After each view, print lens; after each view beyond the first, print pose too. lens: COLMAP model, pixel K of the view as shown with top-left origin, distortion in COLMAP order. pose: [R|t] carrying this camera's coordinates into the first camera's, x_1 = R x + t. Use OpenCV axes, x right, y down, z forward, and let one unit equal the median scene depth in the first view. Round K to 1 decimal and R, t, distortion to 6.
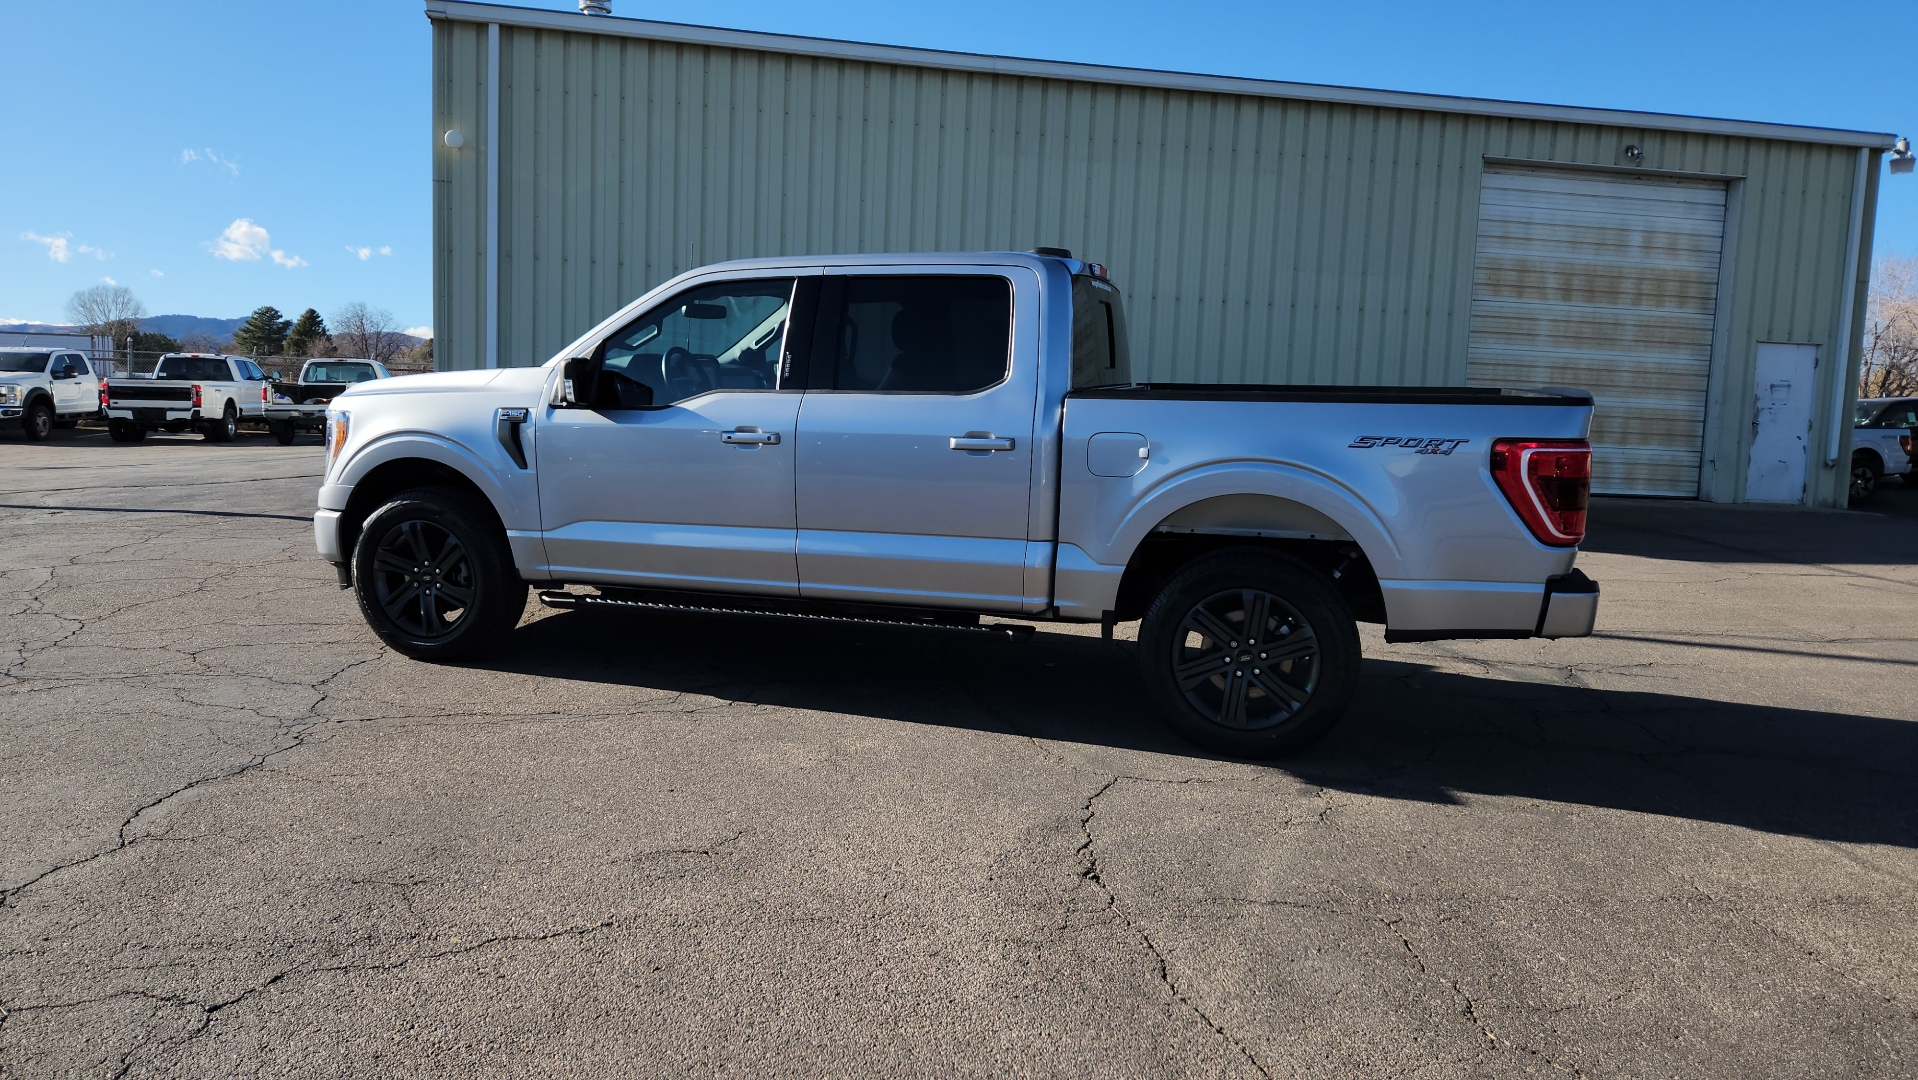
lens RADIAL K [[1274.5, 0, 932.8], [0, 1274.5, 522.0], [0, 0, 1]] dist [0.074640, -0.057484]
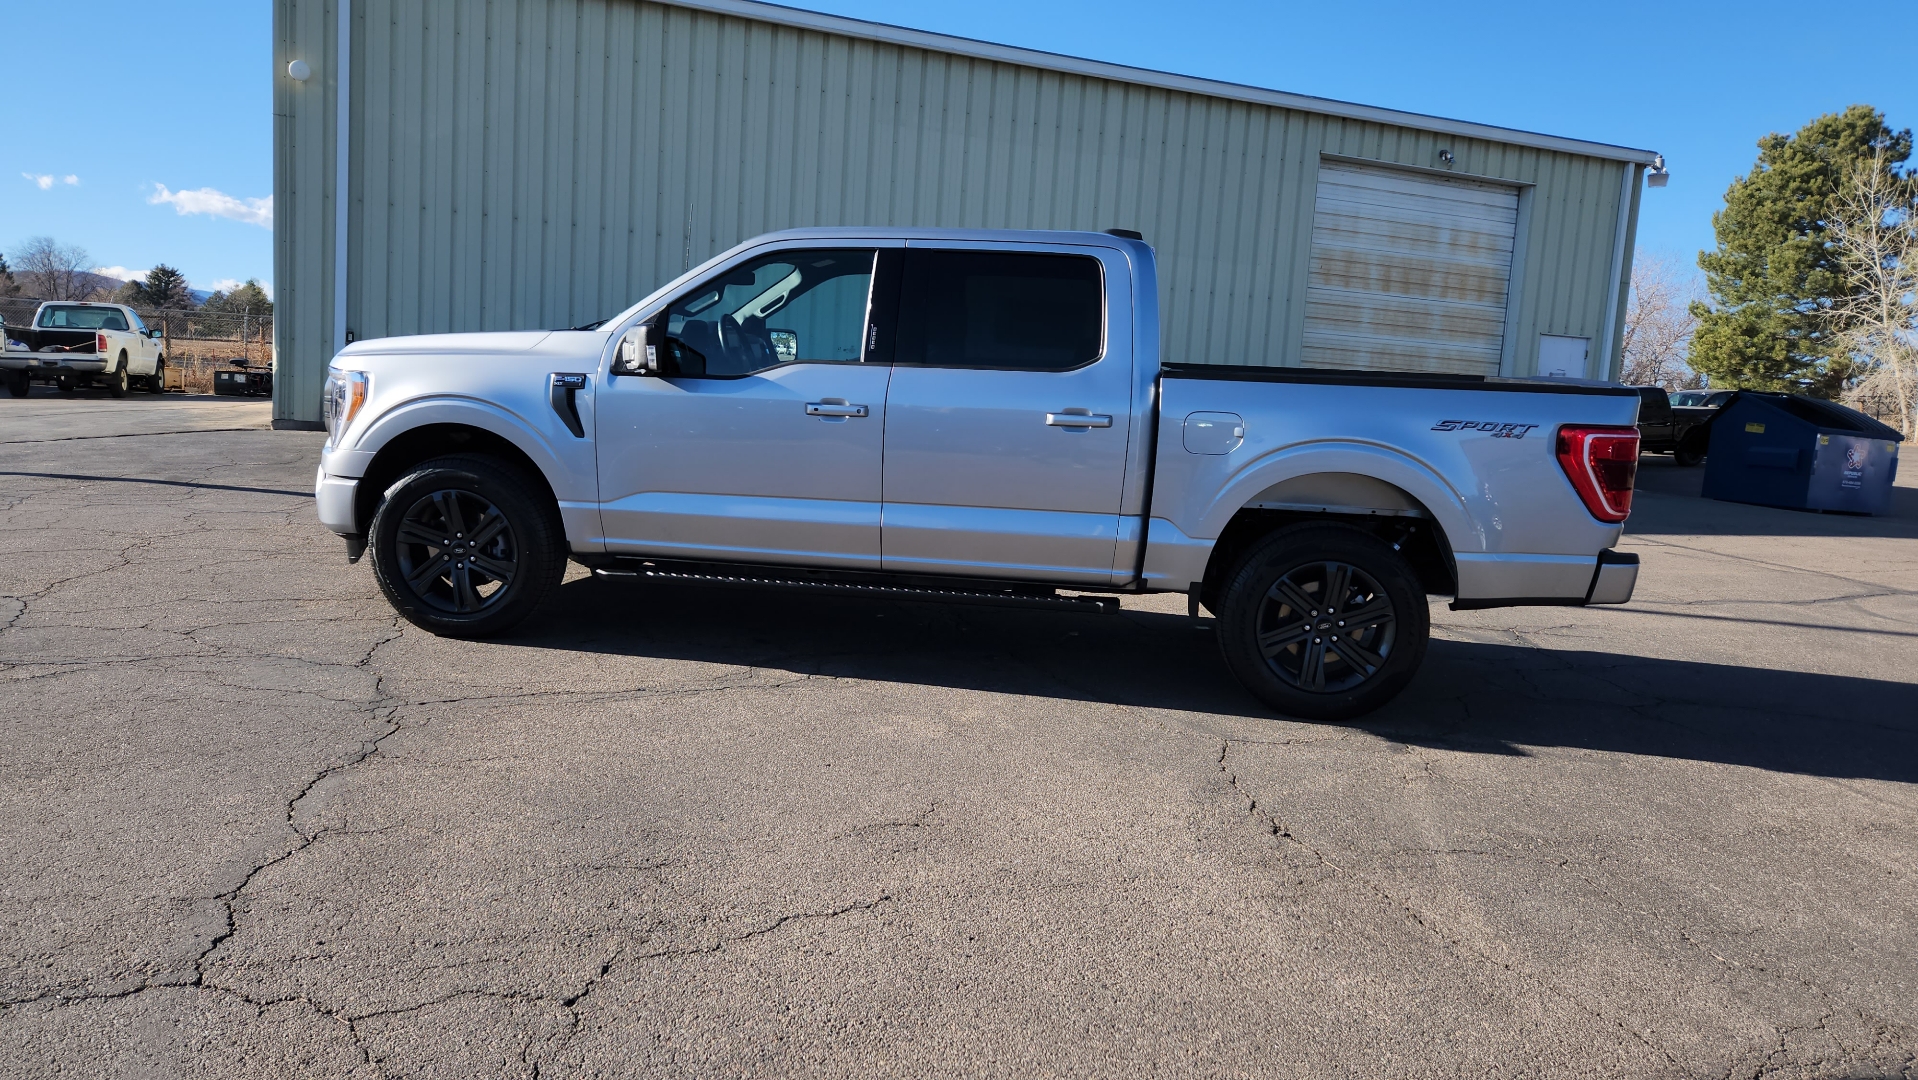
lens RADIAL K [[1274.5, 0, 936.5], [0, 1274.5, 524.7], [0, 0, 1]] dist [0.074640, -0.057484]
pose [[0.983255, 0.002317, 0.182222, -0.212764], [-0.007251, 0.999625, 0.026420, -0.003166], [-0.182092, -0.027299, 0.982902, 0.009027]]
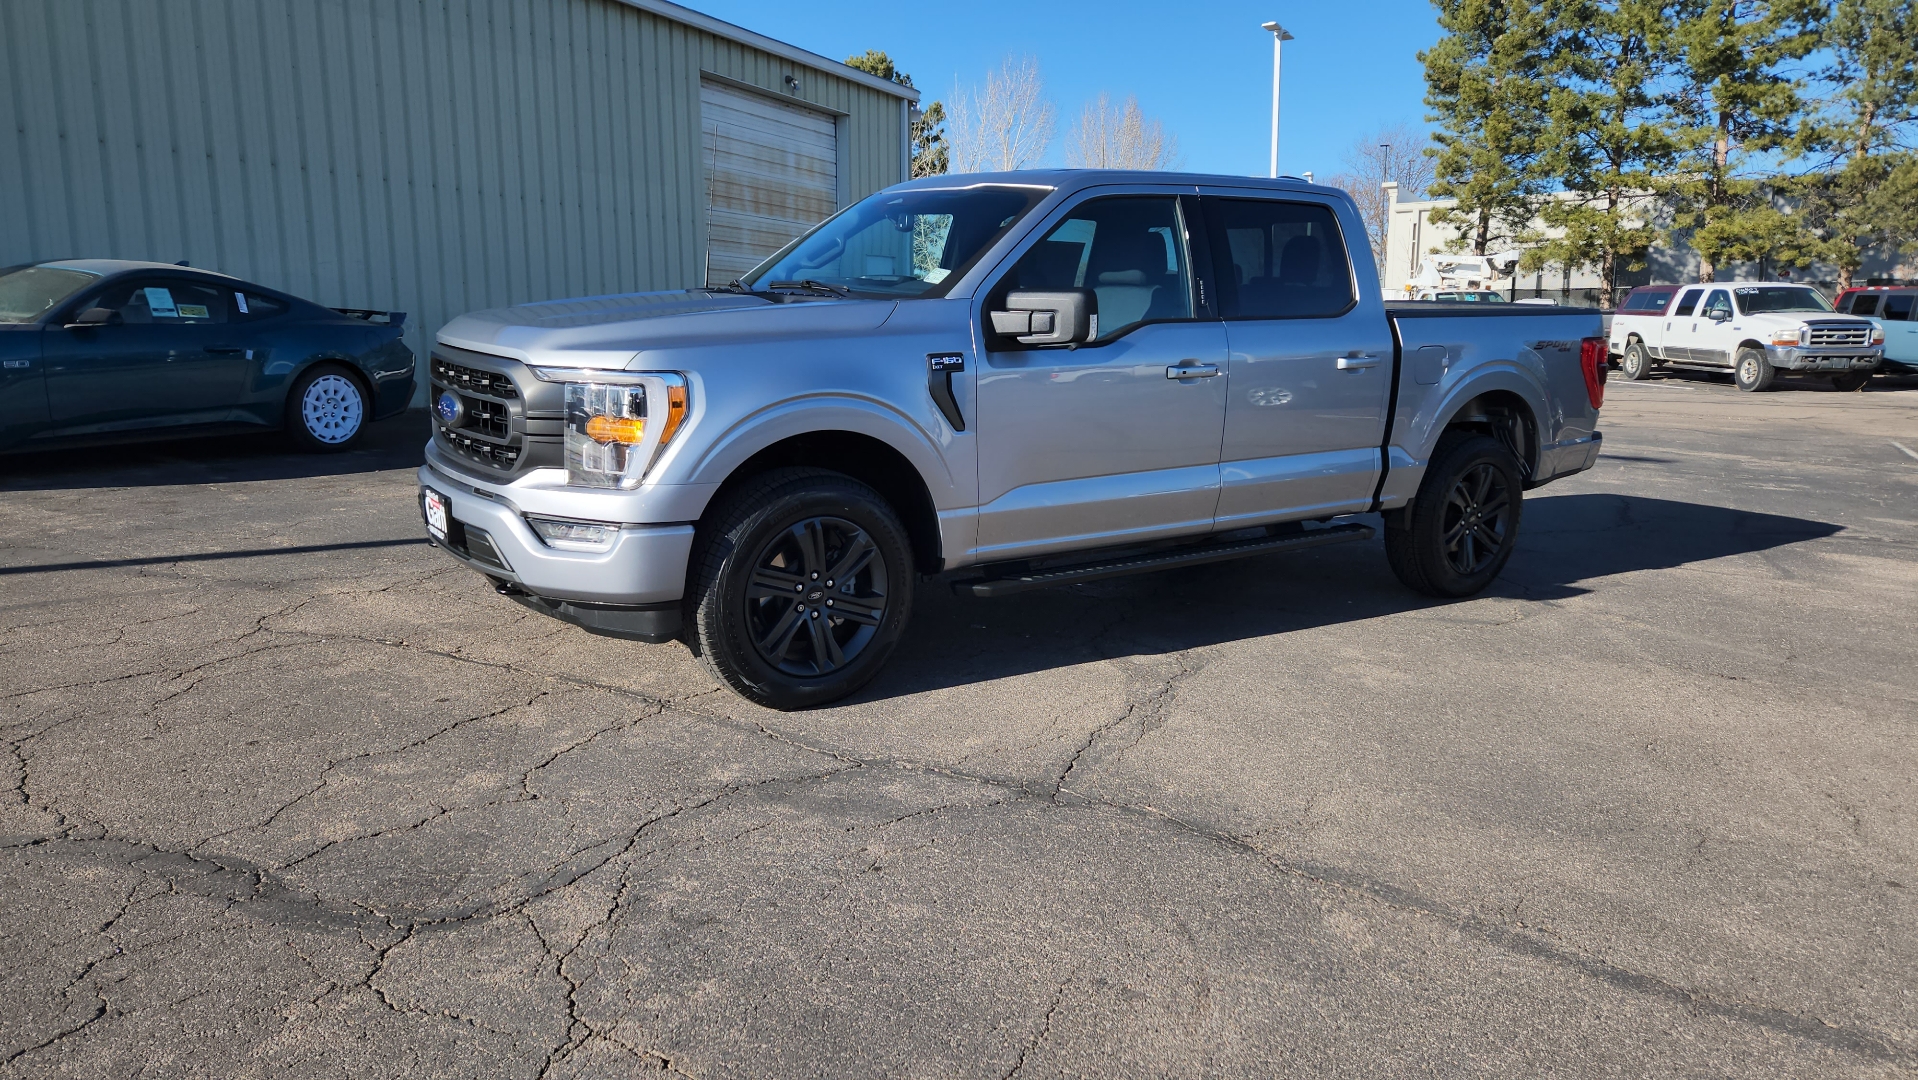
lens RADIAL K [[1274.5, 0, 934.2], [0, 1274.5, 544.5], [0, 0, 1]] dist [0.074640, -0.057484]
pose [[0.626693, -0.163114, 0.762004, -0.859838], [0.088150, 0.986410, 0.138654, -0.075839], [-0.774265, -0.019723, 0.632554, 0.475261]]
